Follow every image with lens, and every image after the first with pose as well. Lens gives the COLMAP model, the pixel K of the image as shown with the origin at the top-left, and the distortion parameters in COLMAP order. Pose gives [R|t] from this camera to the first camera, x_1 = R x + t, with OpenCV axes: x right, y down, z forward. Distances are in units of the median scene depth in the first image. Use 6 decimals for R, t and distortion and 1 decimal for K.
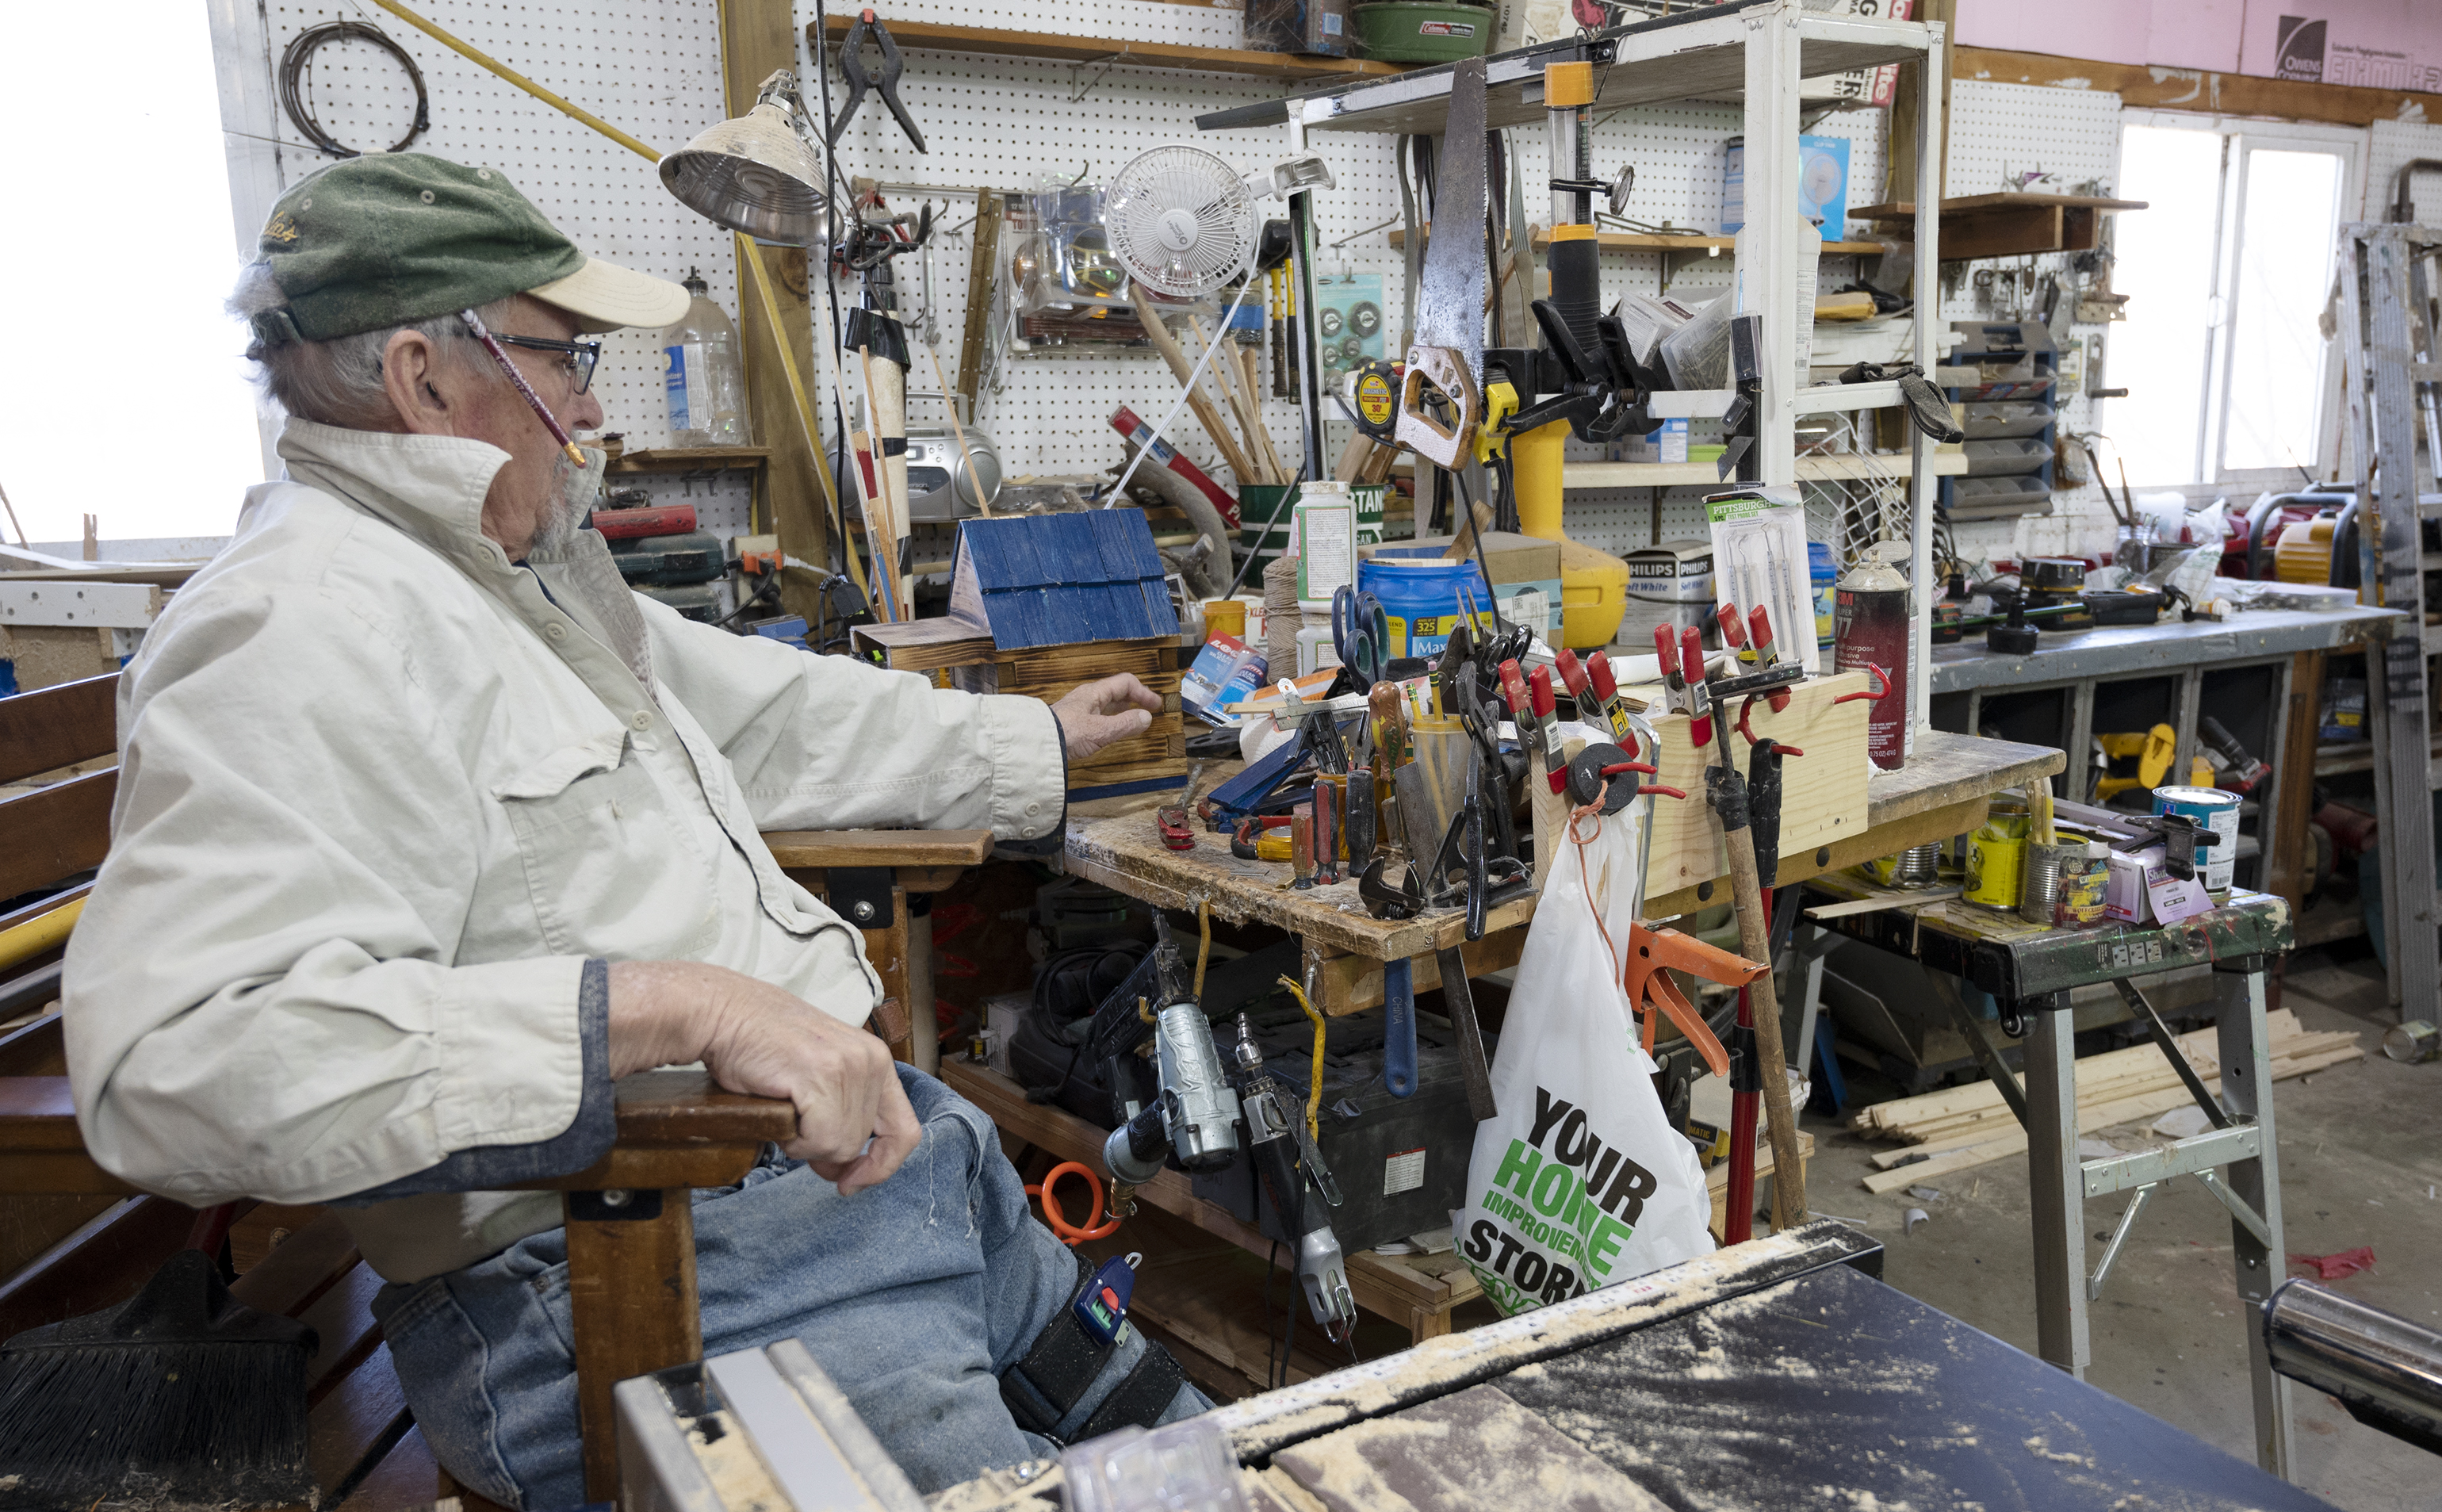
lens RADIAL K [[1918.3, 0, 1275.5], [0, 1918.3, 875.1], [0, 0, 1]] dist [-0.002440, 0.000540]
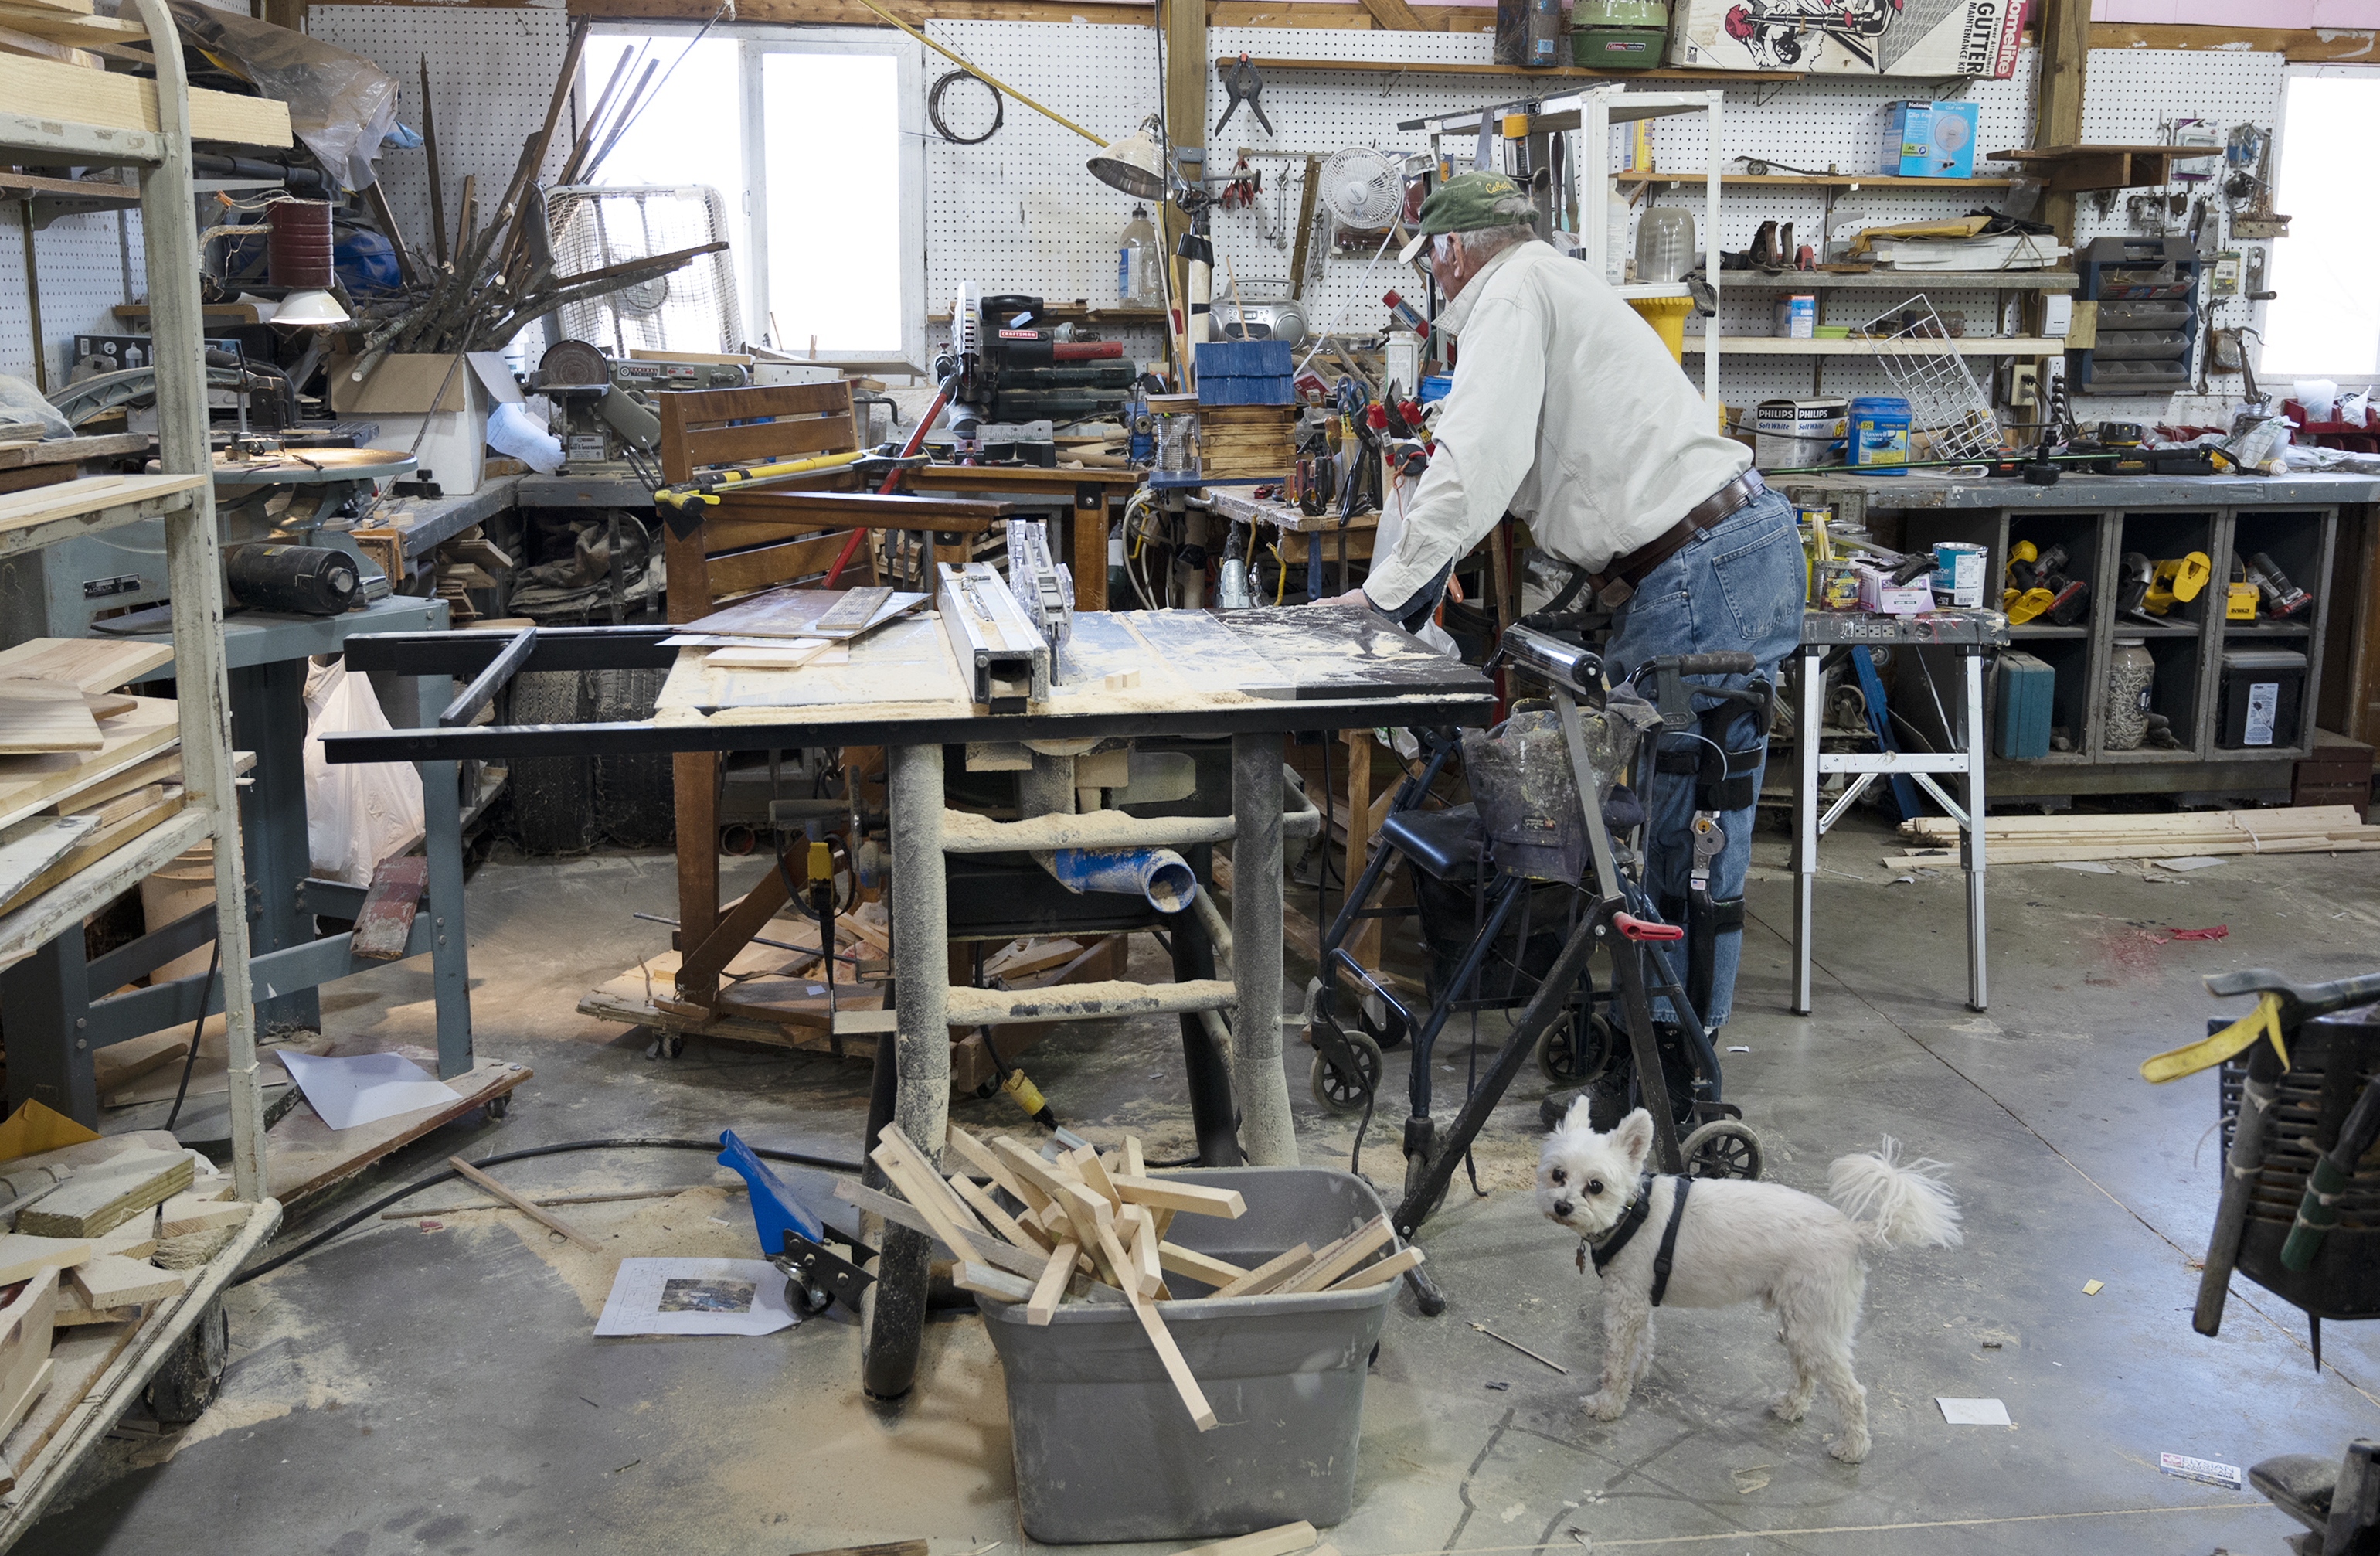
lens RADIAL K [[2139.8, 0, 1190.0], [0, 2139.8, 778.0], [0, 0, 1]] dist [0.003575, 0.005864]
pose [[0.934015, 0.097956, -0.343542, 0.345682], [-0.103690, 0.994608, 0.001687, 0.142364], [0.341854, 0.034046, 0.939136, -0.586255]]
